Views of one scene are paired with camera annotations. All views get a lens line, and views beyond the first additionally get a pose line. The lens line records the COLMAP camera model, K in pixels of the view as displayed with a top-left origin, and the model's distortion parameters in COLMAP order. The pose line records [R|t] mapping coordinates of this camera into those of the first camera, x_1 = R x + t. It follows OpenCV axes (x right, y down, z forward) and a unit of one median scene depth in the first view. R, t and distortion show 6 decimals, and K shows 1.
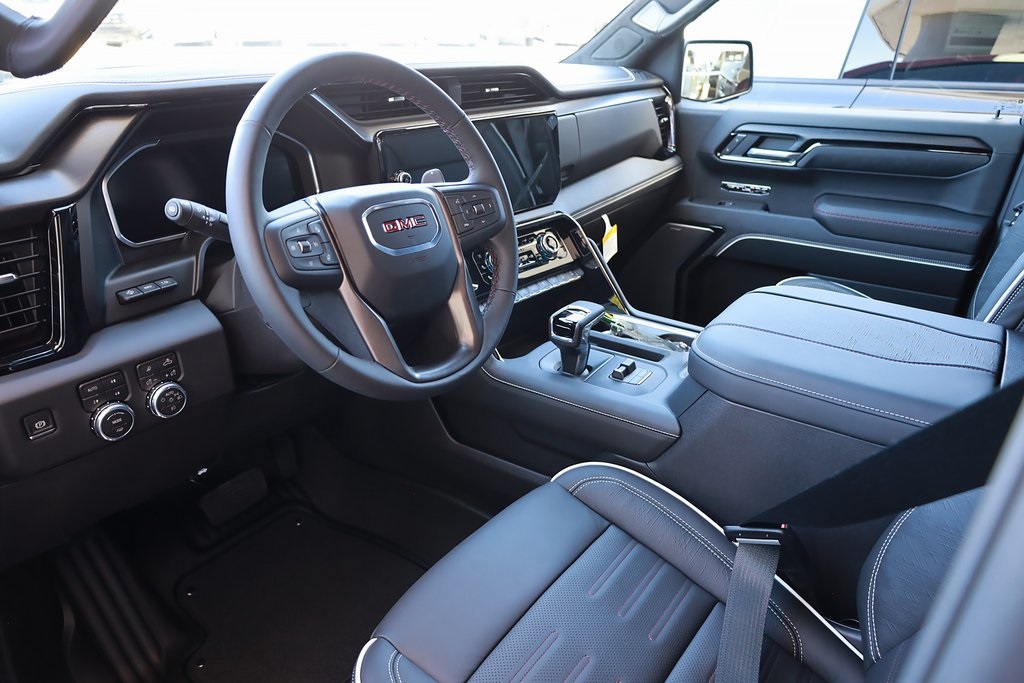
lens RADIAL K [[709.7, 0, 525.4], [0, 709.7, 336.3], [0, 0, 1]] dist [-0.001129, -0.002199]
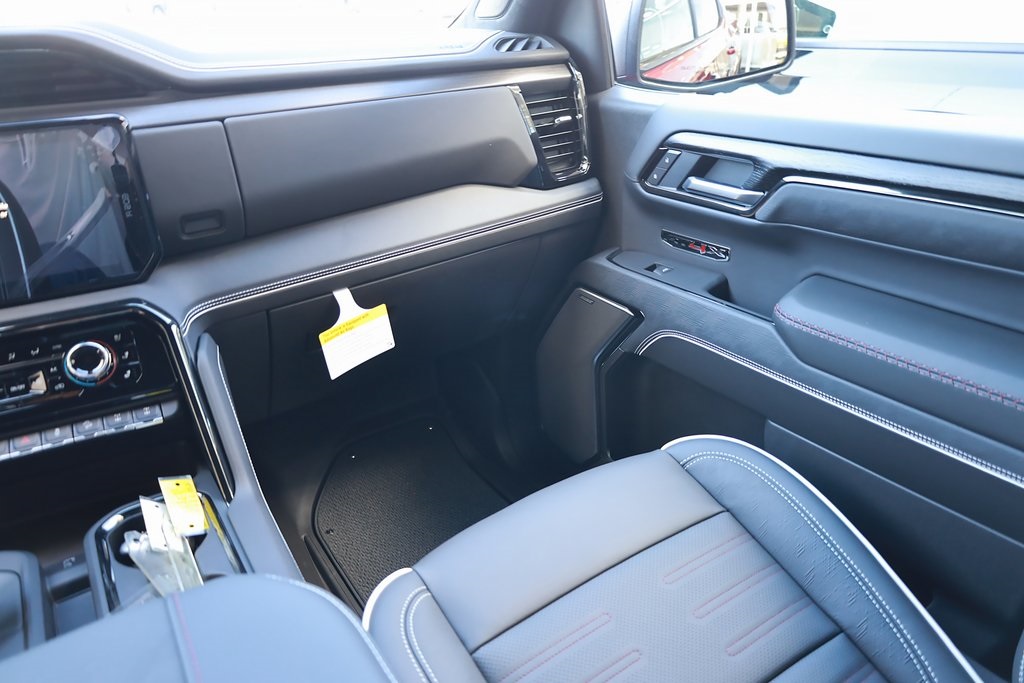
lens RADIAL K [[709.7, 0, 525.4], [0, 709.7, 336.3], [0, 0, 1]] dist [-0.001129, -0.002199]
pose [[0.935998, 0.118436, -0.331482, 0.412525], [-0.105591, 0.992800, 0.056564, -0.166953], [0.335794, -0.017942, 0.941764, 0.458969]]
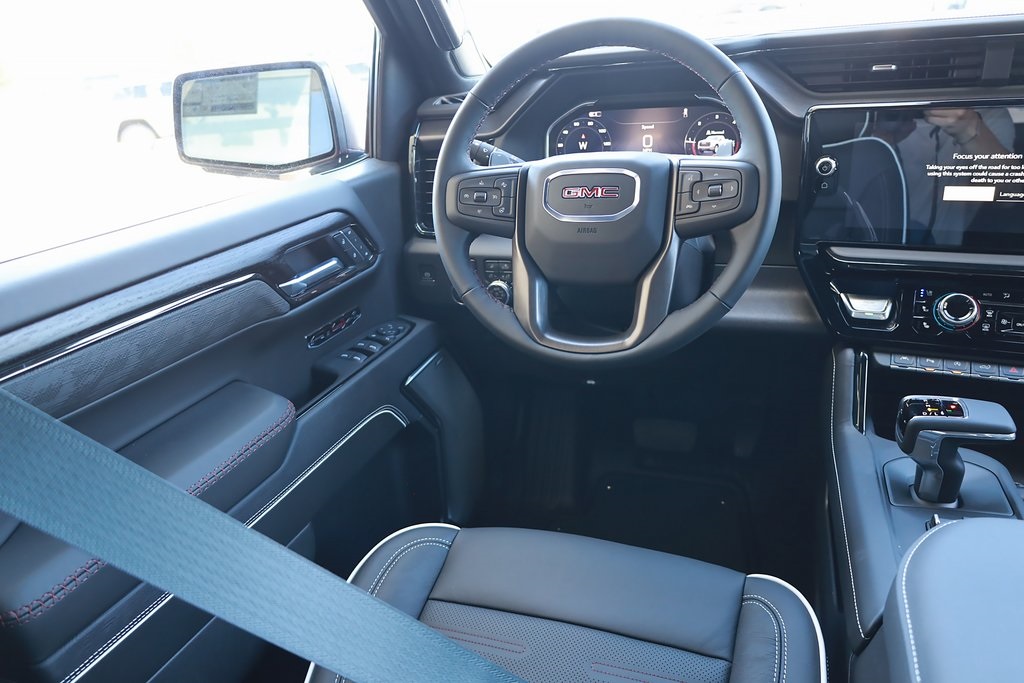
lens RADIAL K [[700.5, 0, 523.5], [0, 700.5, 339.1], [0, 0, 1]] dist [-0.006751, 0.002273]
pose [[0.276951, 0.347081, -0.896009, 0.326663], [-0.325614, 0.911212, 0.252325, -0.080980], [0.904032, 0.221871, 0.365375, 0.278489]]
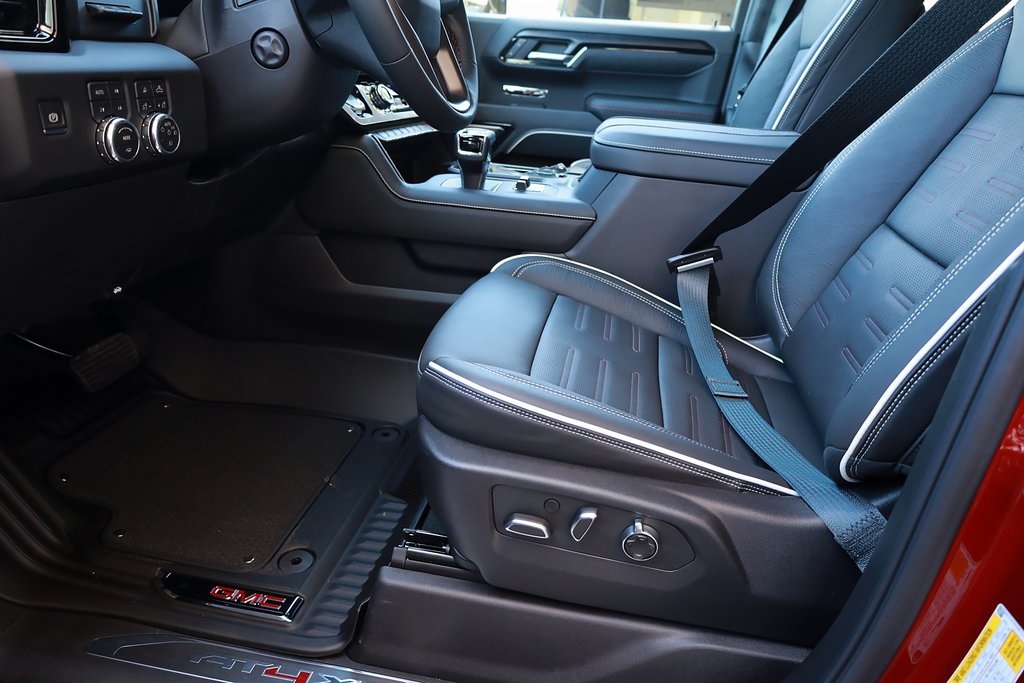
lens RADIAL K [[700.5, 0, 523.5], [0, 700.5, 339.1], [0, 0, 1]] dist [-0.006751, 0.002273]
pose [[0.893402, -0.107769, 0.436141, -0.239271], [0.111815, 0.993593, 0.016469, 0.177788], [-0.435121, 0.034053, 0.899728, 0.015214]]
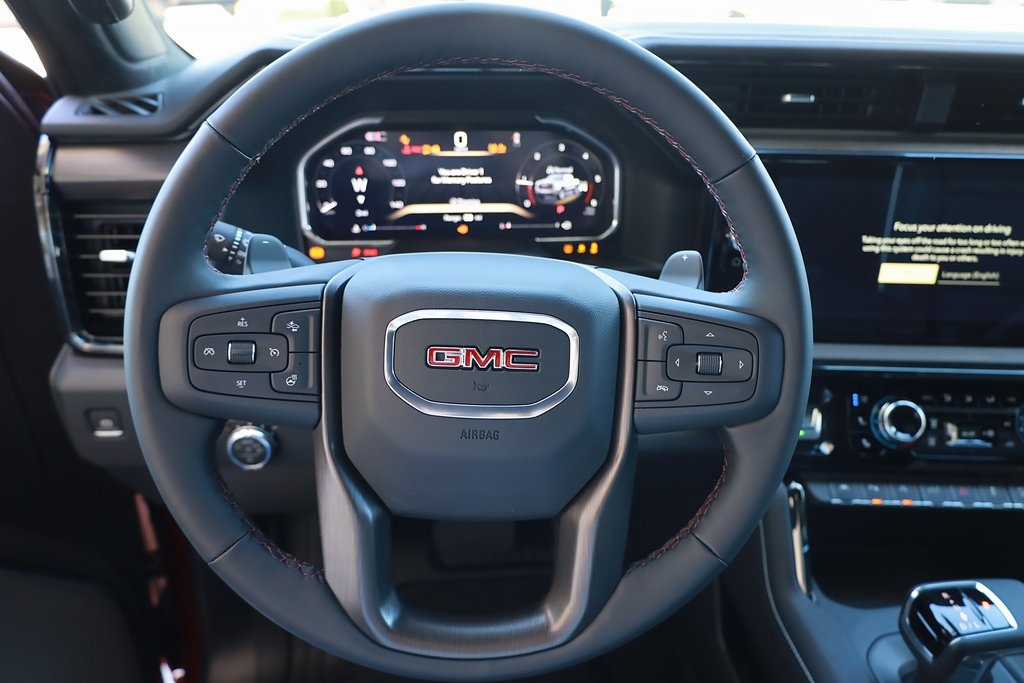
lens RADIAL K [[723.2, 0, 512.0], [0, 723.2, 341.5], [0, 0, 1]] dist [0.001579, -0.000037]
pose [[0.652105, 0.360775, -0.666783, 0.078143], [-0.323656, 0.927817, 0.185482, -0.120197], [0.685570, 0.094855, 0.721801, 0.289029]]
